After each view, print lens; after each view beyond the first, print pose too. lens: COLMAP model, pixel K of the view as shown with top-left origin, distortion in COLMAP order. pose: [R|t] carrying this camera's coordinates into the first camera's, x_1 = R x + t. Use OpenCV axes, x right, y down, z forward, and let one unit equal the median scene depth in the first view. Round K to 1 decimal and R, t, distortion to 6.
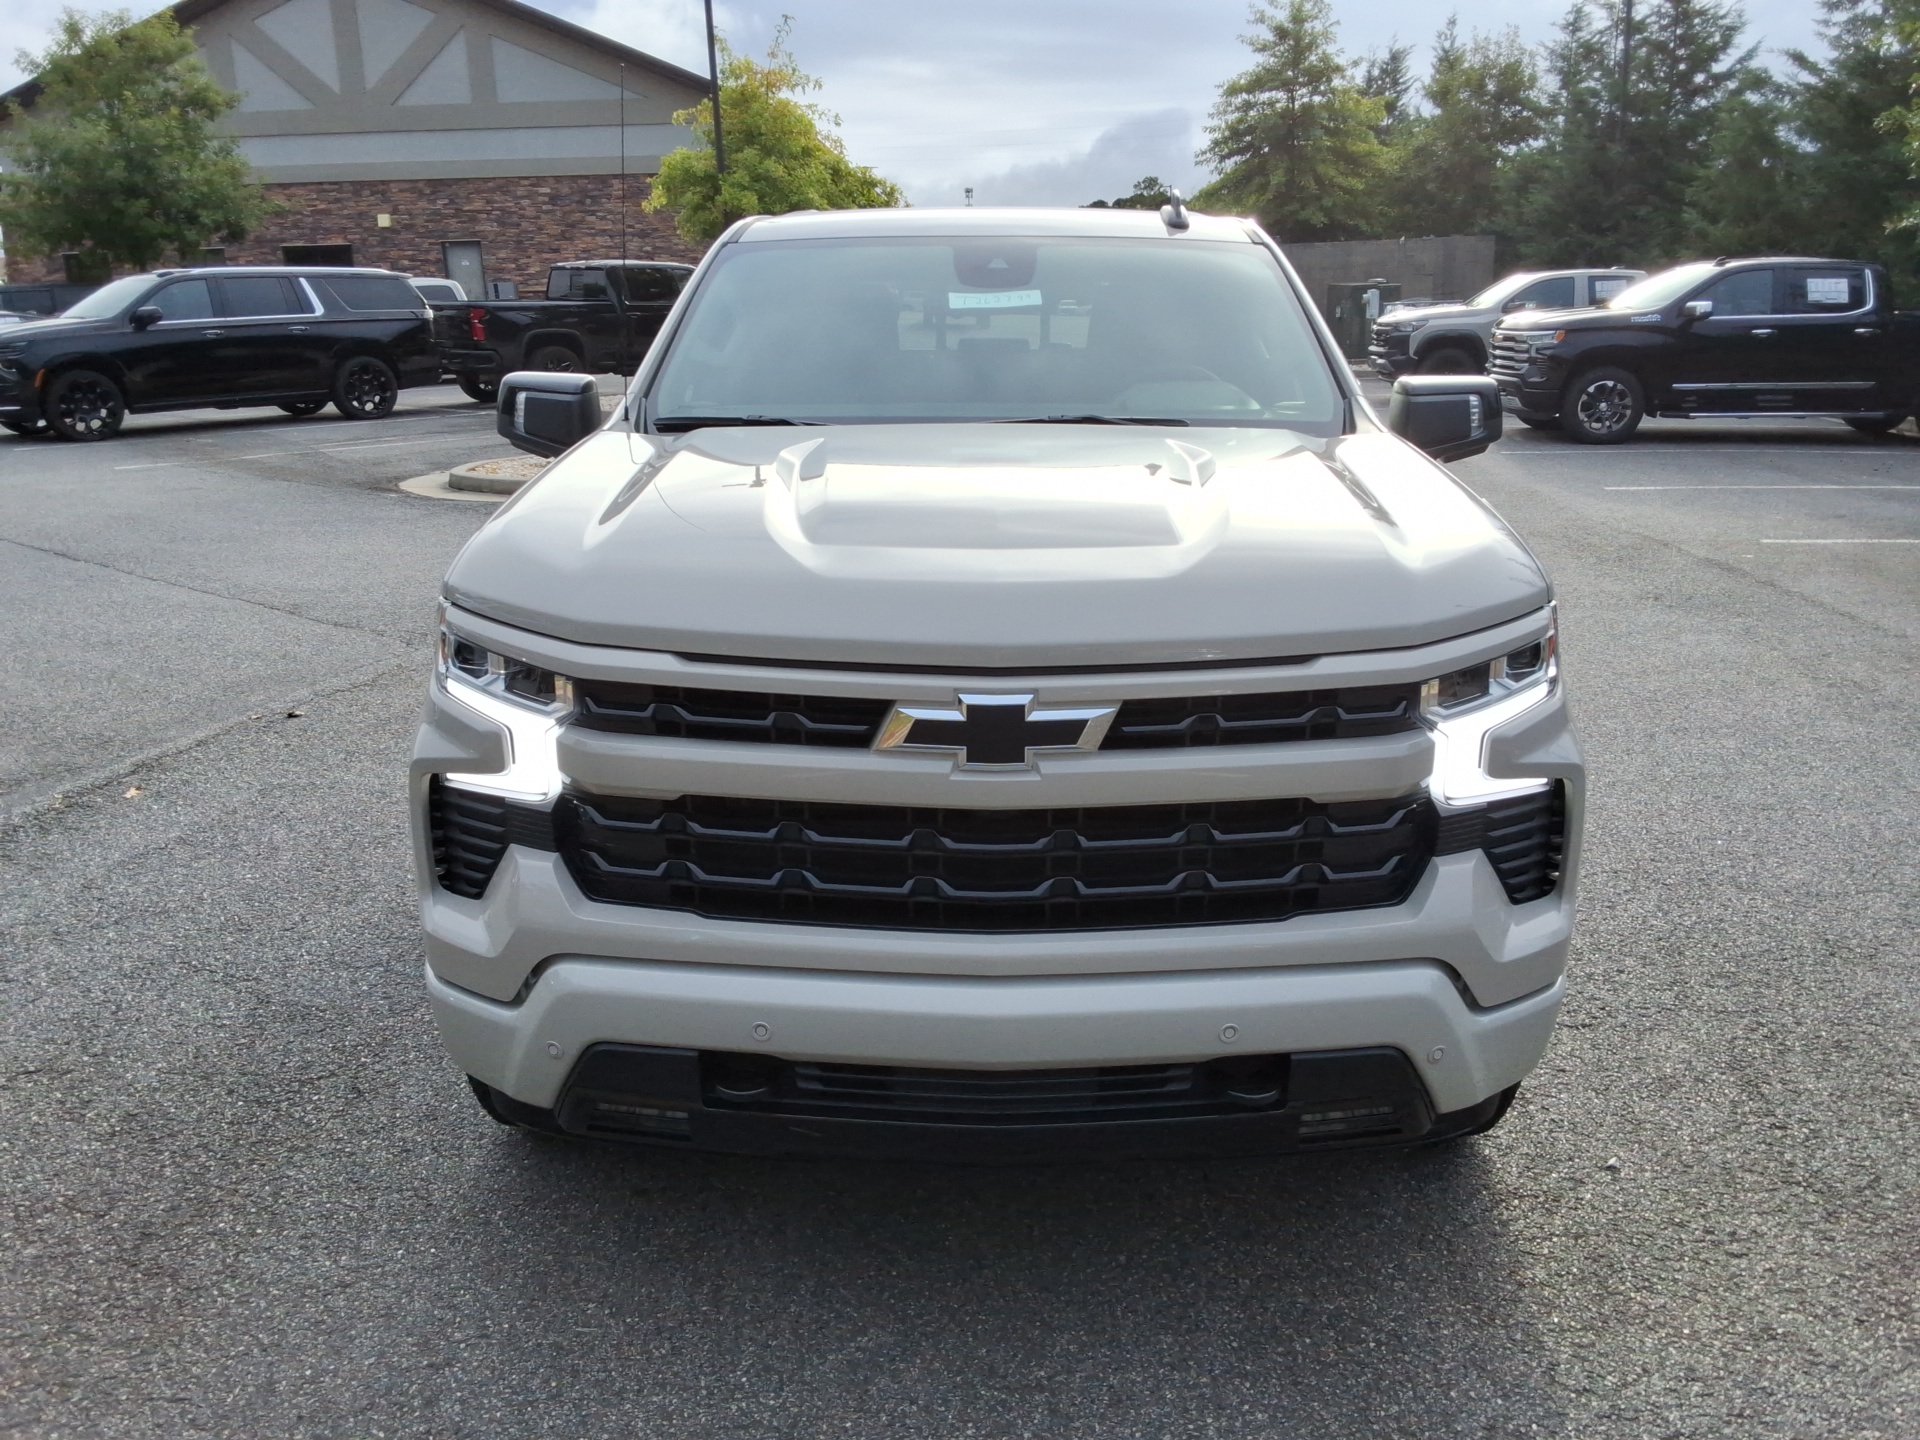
lens RADIAL K [[1546.6, 0, 999.5], [0, 1546.6, 667.8], [0, 0, 1]] dist [0.107854, -0.165146]
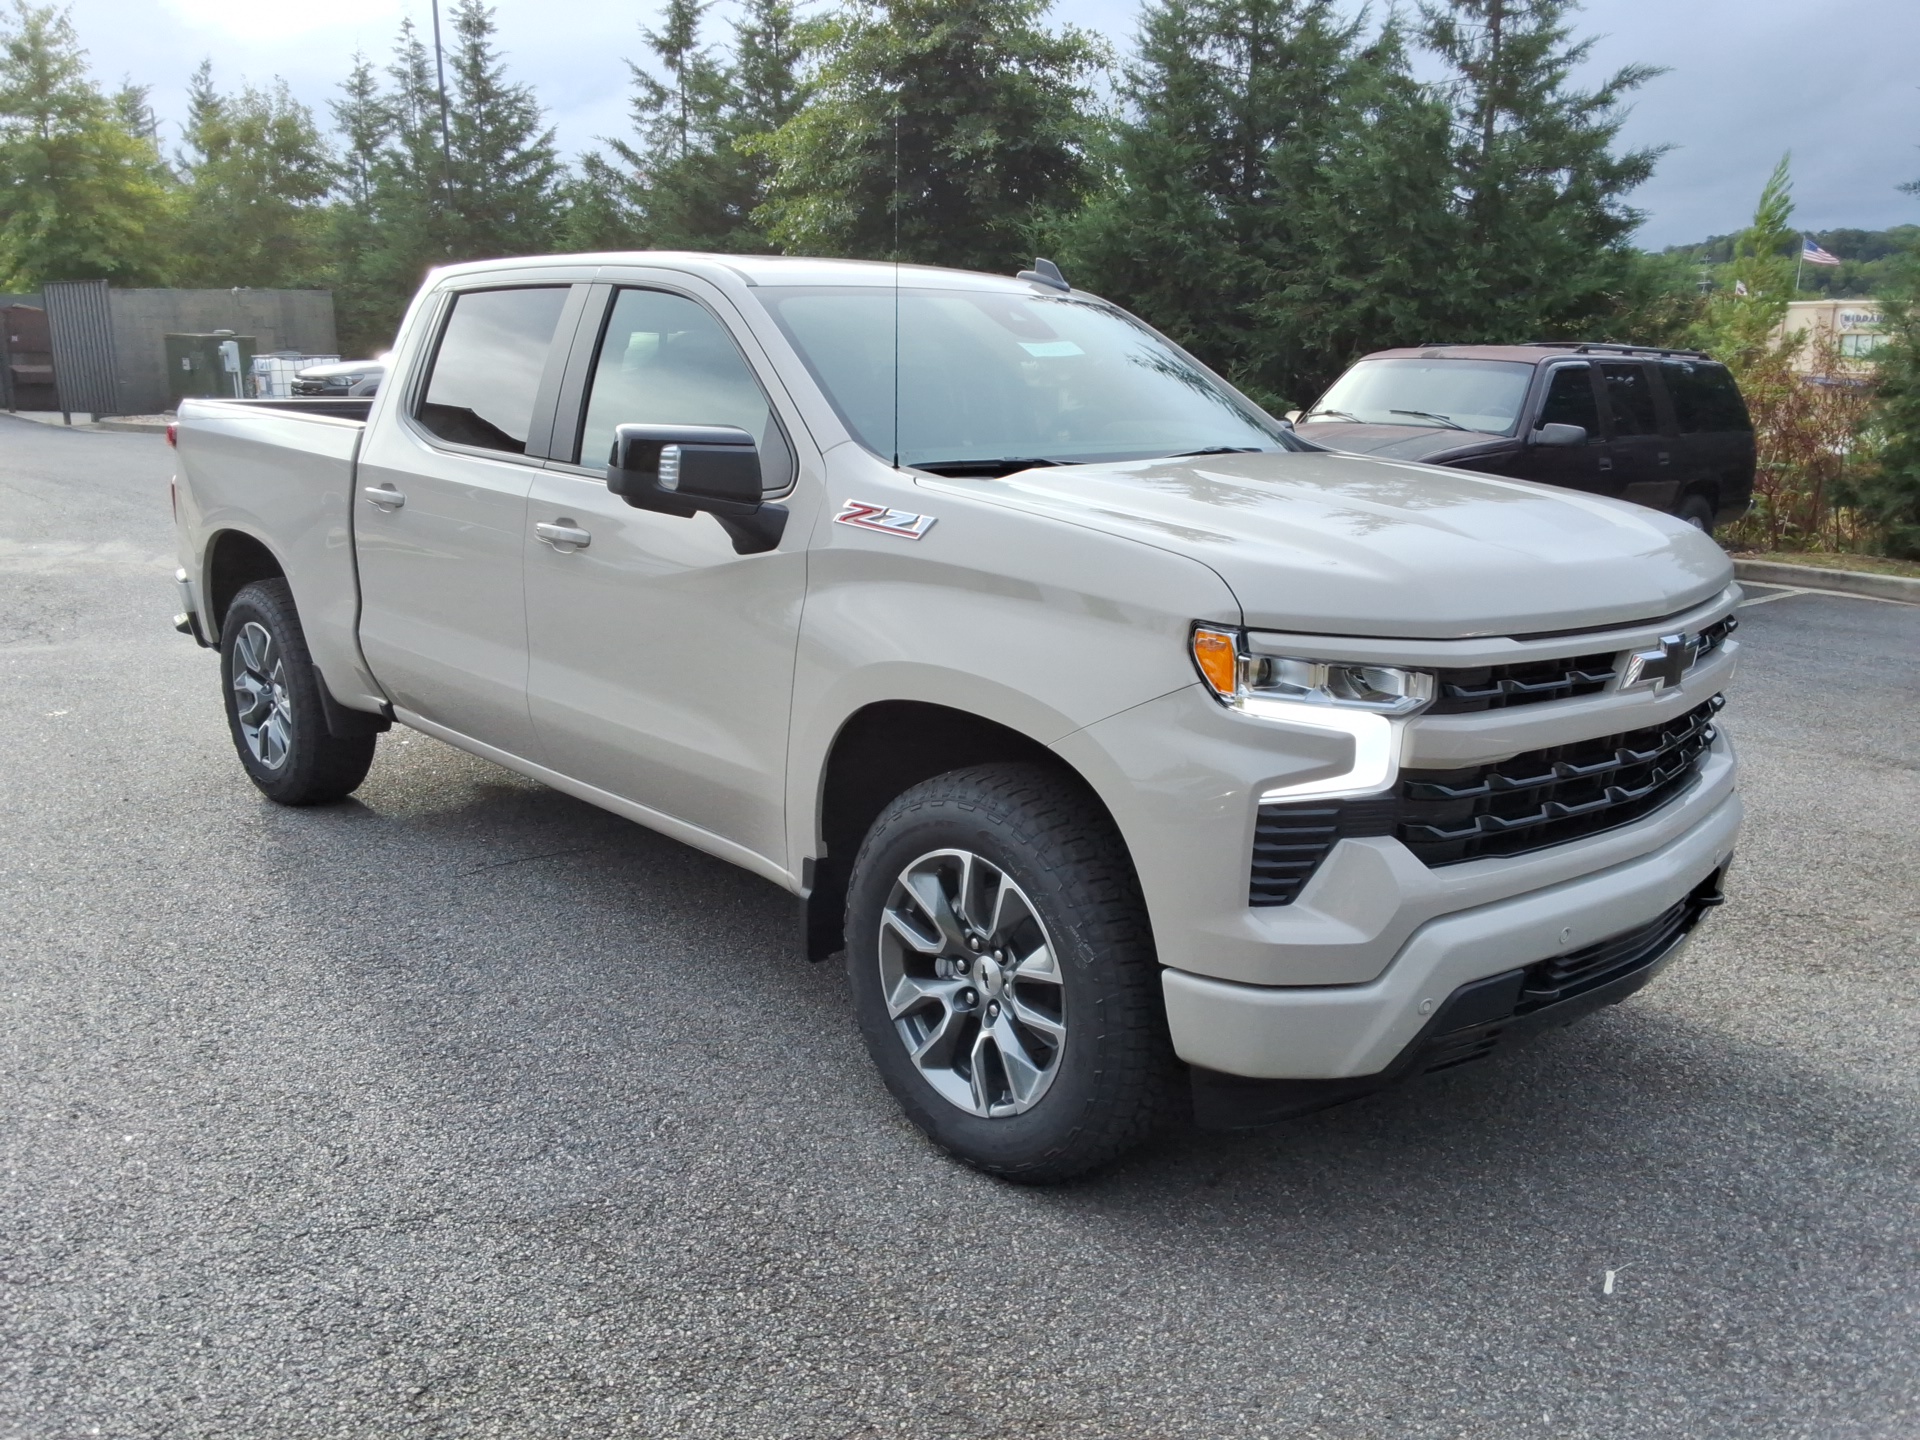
lens RADIAL K [[1546.6, 0, 939.5], [0, 1546.6, 685.2], [0, 0, 1]] dist [0.107854, -0.165146]
pose [[0.716479, -0.133315, 0.684752, -0.112407], [0.150530, 0.987991, 0.034848, -0.006644], [-0.681175, 0.078108, 0.727943, 0.035858]]
